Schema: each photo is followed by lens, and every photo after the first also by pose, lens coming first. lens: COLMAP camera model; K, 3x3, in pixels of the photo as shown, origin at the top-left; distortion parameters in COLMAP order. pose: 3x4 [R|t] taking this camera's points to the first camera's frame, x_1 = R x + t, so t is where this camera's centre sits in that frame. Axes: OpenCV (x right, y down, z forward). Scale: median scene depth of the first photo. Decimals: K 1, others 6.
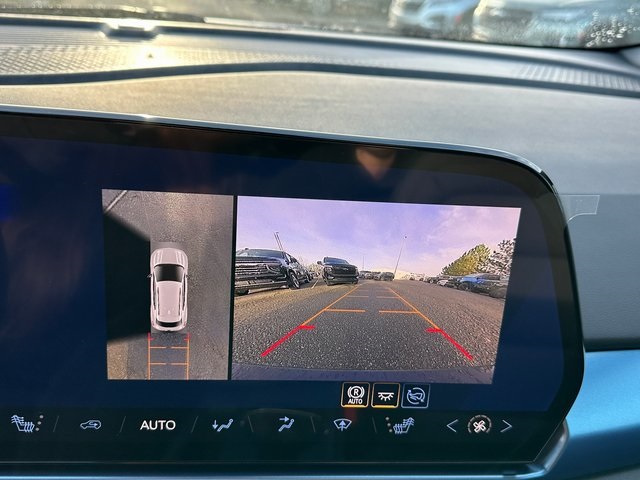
lens RADIAL K [[598.9, 0, 320.0], [0, 598.9, 240.0], [0, 0, 1]] dist [0.158779, -0.340825]
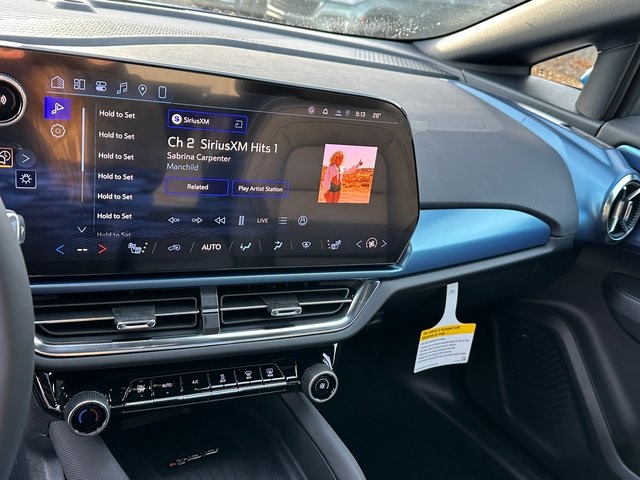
lens RADIAL K [[598.9, 0, 320.0], [0, 598.9, 240.0], [0, 0, 1]] dist [0.158779, -0.340825]
pose [[0.942624, -0.045107, 0.330795, -0.355185], [0.030940, 0.998369, 0.047971, 0.134218], [-0.332419, -0.034984, 0.942483, -0.503410]]
